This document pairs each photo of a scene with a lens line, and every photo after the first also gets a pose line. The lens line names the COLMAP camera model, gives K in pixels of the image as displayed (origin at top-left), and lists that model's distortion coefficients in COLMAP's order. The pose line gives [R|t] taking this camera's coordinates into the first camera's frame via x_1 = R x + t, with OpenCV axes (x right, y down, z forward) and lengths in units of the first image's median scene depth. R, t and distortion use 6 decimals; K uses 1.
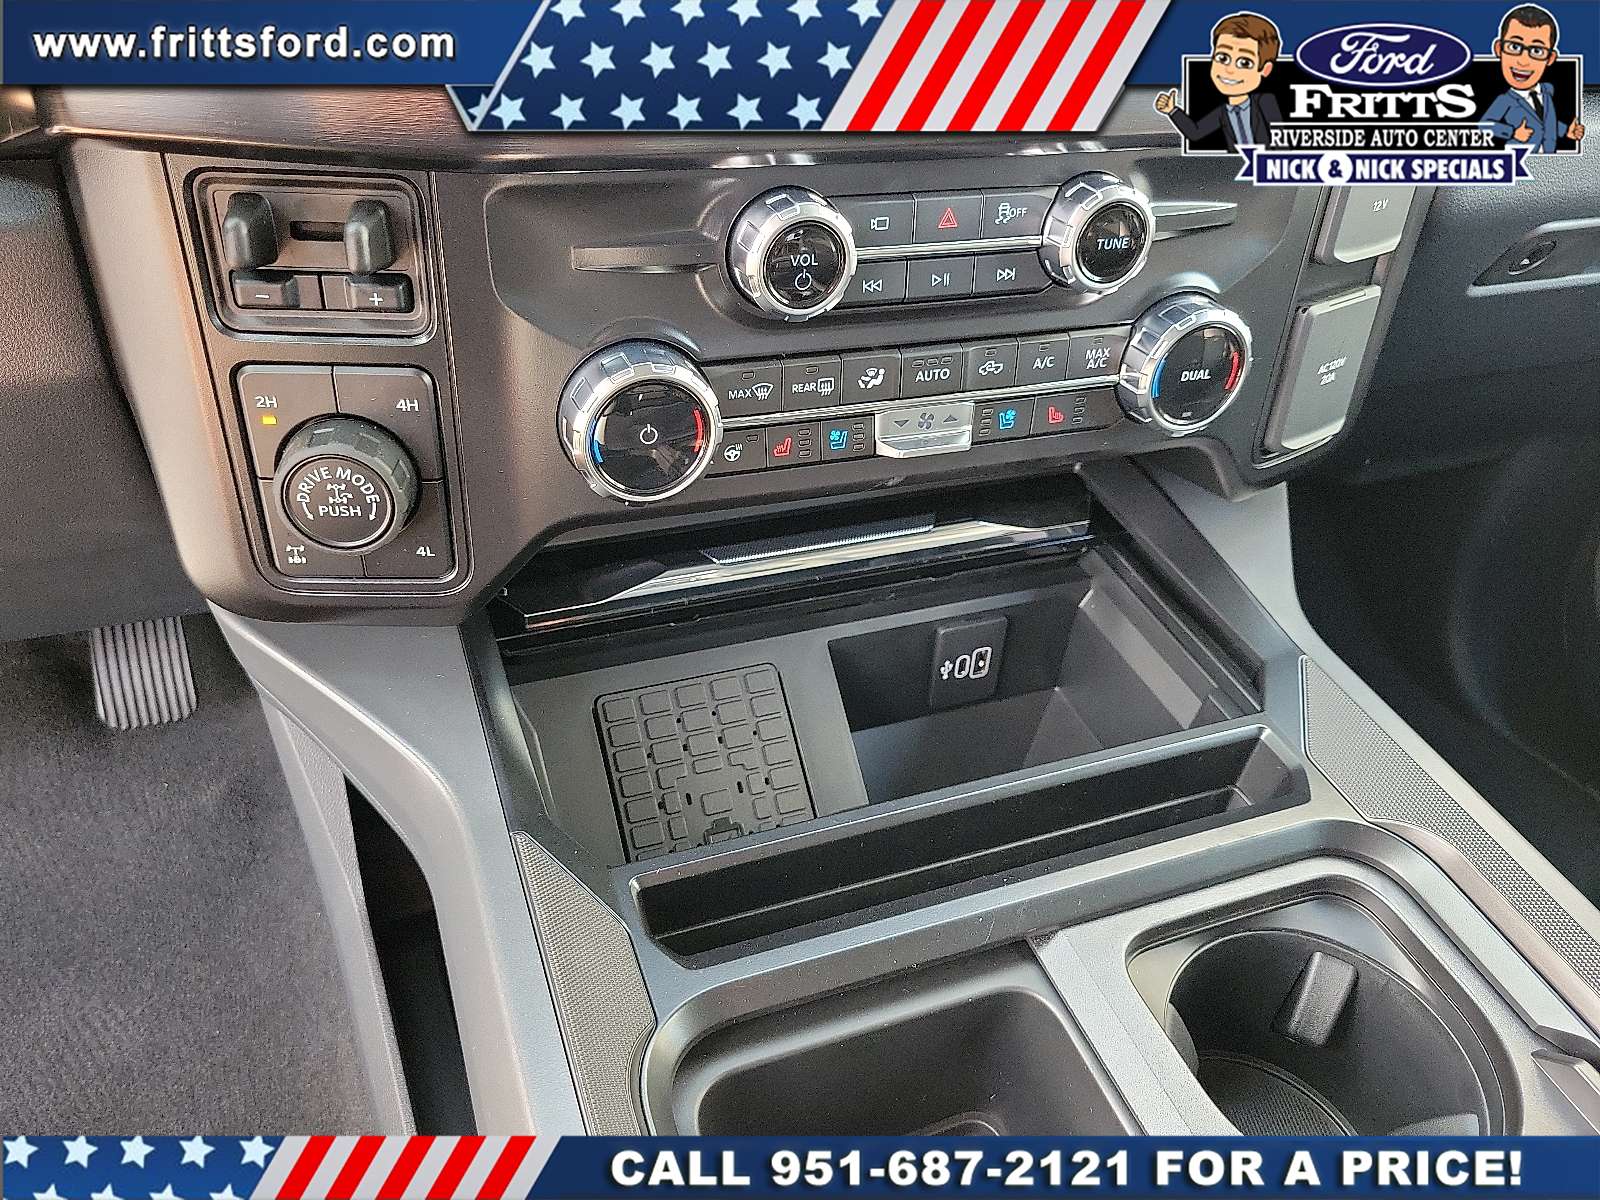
lens RADIAL K [[1207.4, 0, 793.1], [0, 1207.4, 621.4], [0, 0, 1]] dist [0.003297, -0.000091]
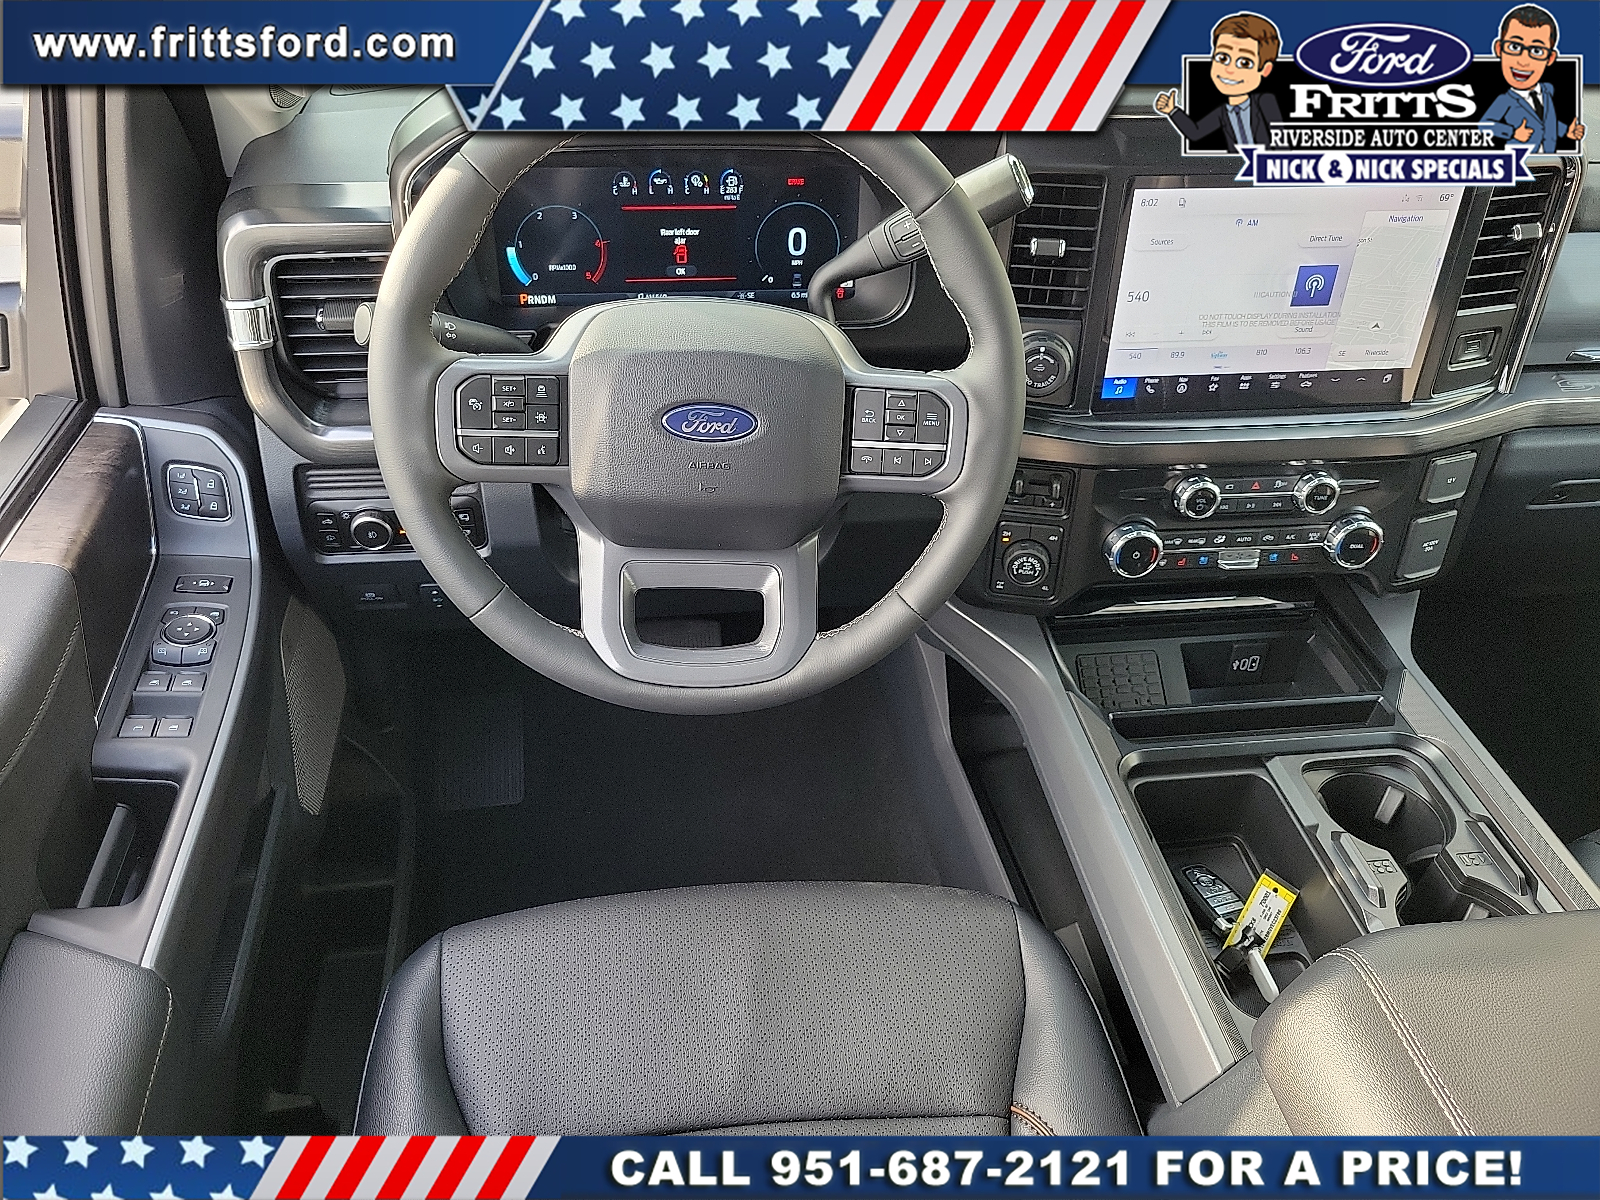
lens RADIAL K [[1205.1, 0, 800.0], [0, 1205.1, 600.0], [0, 0, 1]] dist [0.033044, -0.001331]
pose [[0.972054, 0.098836, -0.212937, -0.240648], [-0.109756, 0.993151, -0.040058, 0.133117], [0.207519, 0.062309, 0.976244, -1.698731]]
